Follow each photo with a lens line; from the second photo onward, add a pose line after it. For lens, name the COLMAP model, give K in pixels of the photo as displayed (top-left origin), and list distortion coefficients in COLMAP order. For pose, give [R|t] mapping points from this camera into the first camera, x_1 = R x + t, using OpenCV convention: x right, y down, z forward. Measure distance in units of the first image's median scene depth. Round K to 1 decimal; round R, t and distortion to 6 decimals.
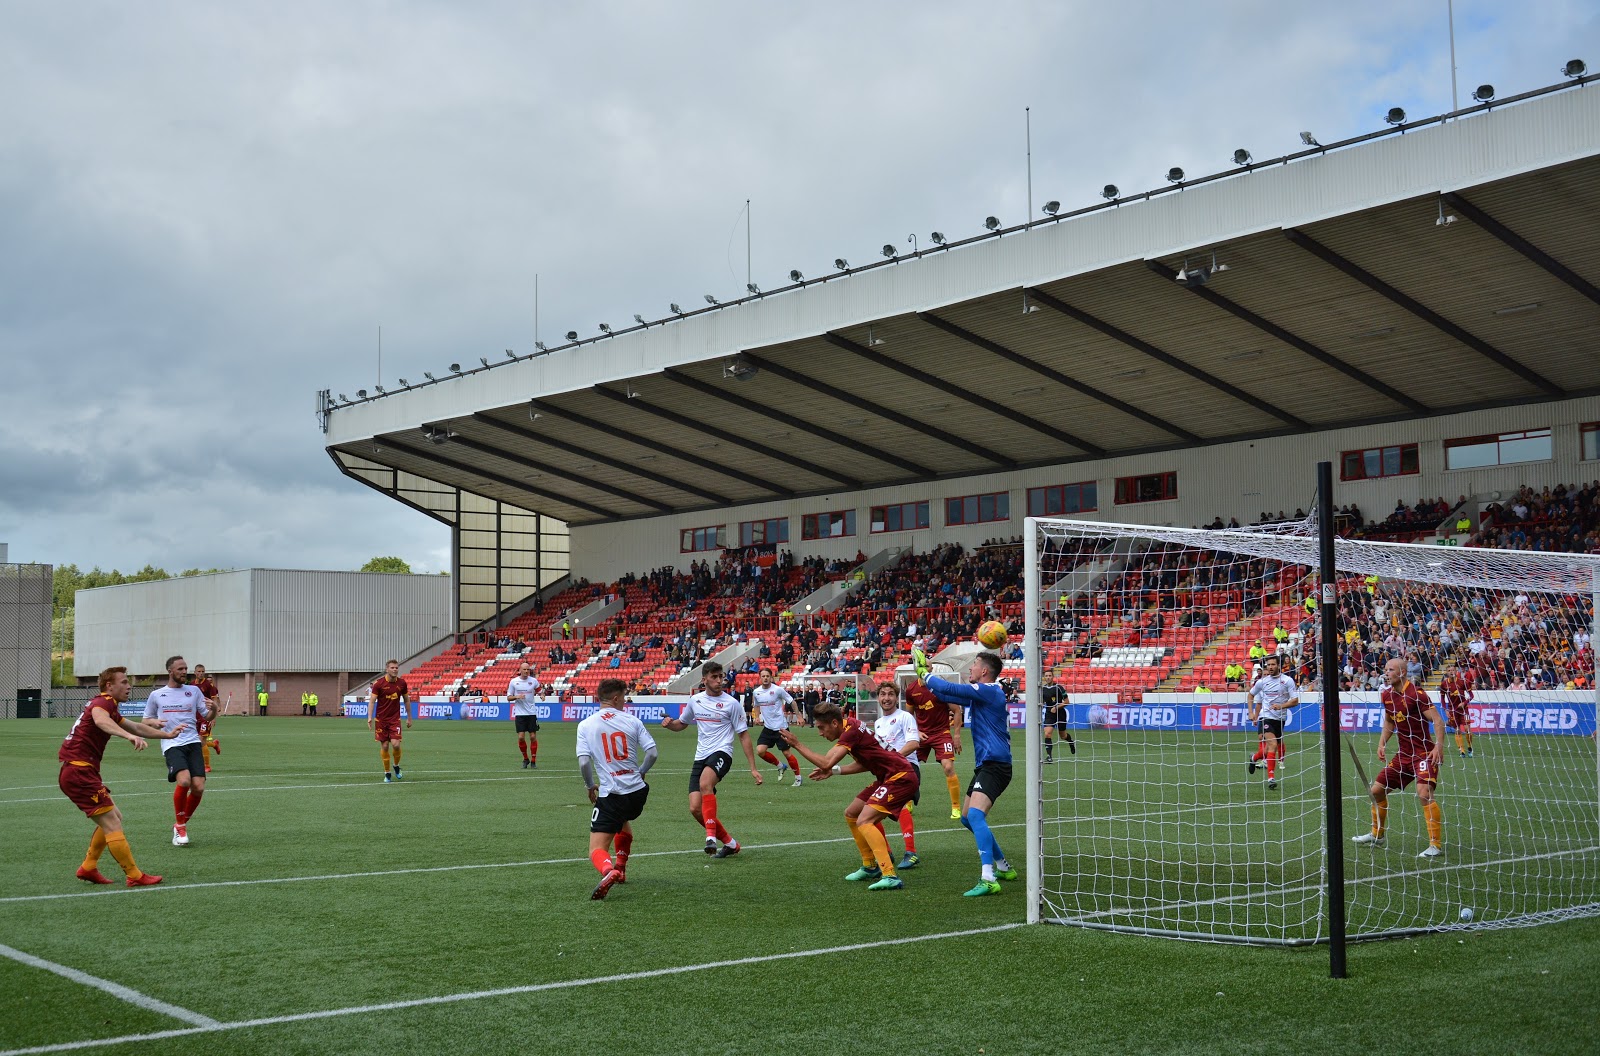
lens RADIAL K [[1898.2, 0, 800.0], [0, 1898.2, 528.0], [0, 0, 1]] dist [-0.011631, 0.013110]
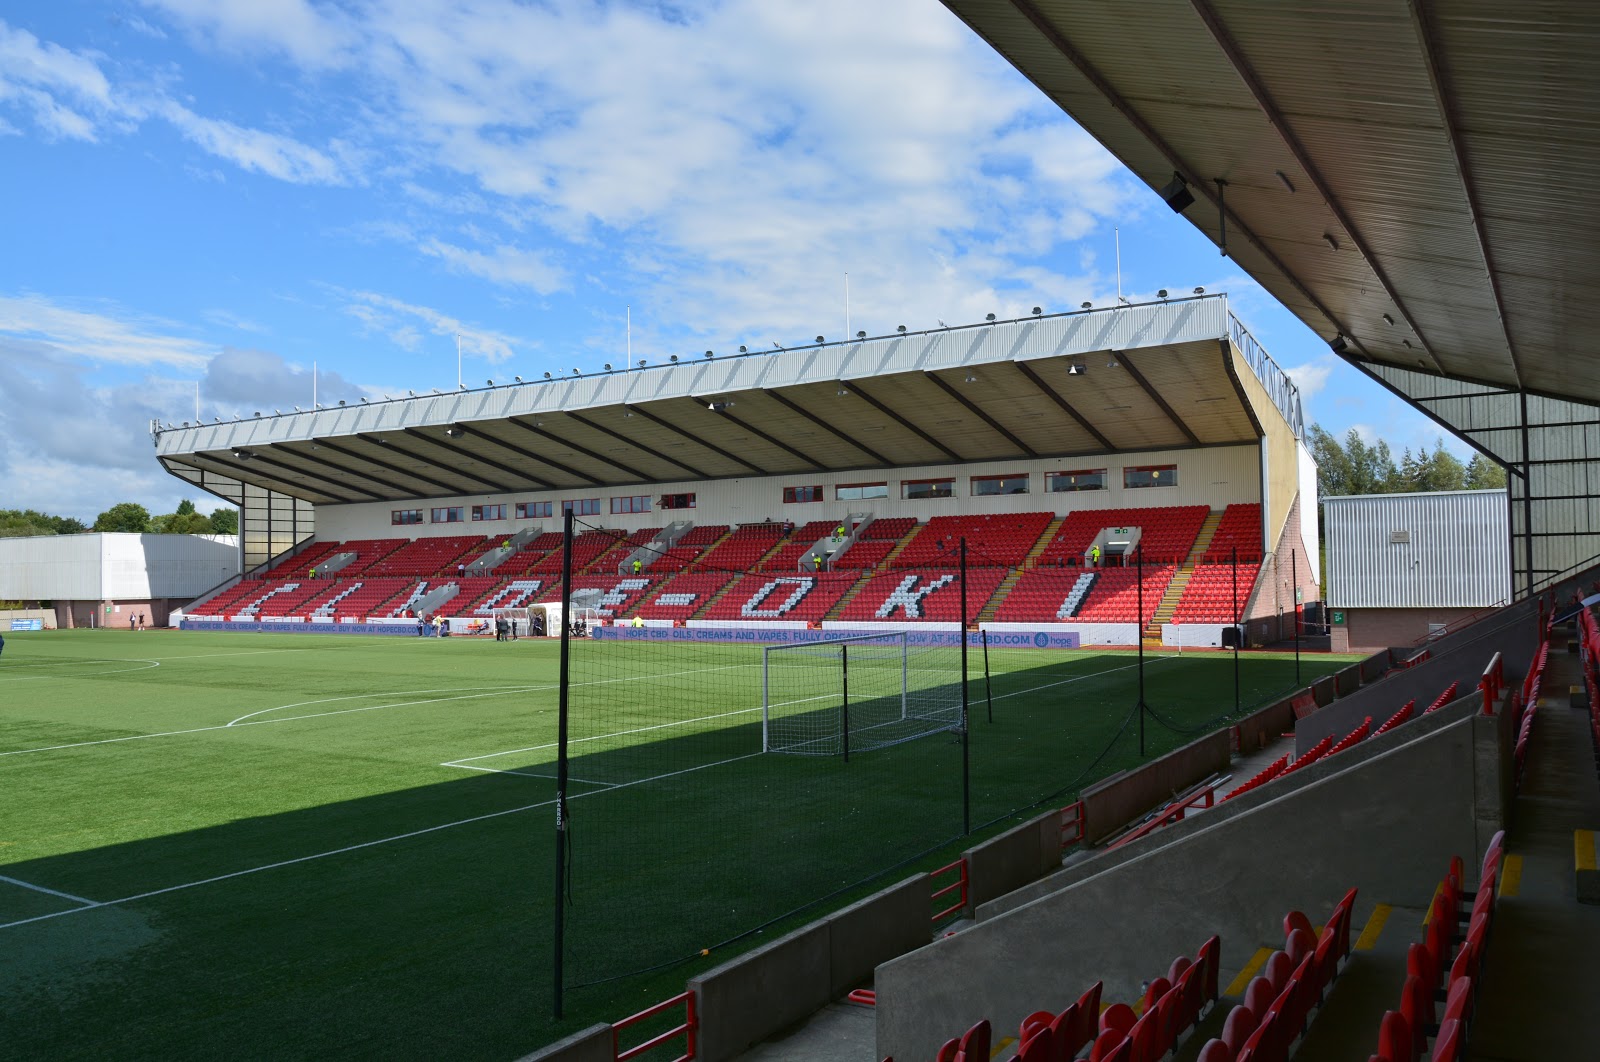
lens RADIAL K [[1255.5, 0, 791.9], [0, 1255.5, 537.2], [0, 0, 1]] dist [-0.028016, -0.002032]
pose [[0.953915, 0.005050, 0.300033, -0.056745], [-0.019965, 0.998711, 0.046664, -0.033508], [-0.299411, -0.050503, 0.952787, -0.137377]]
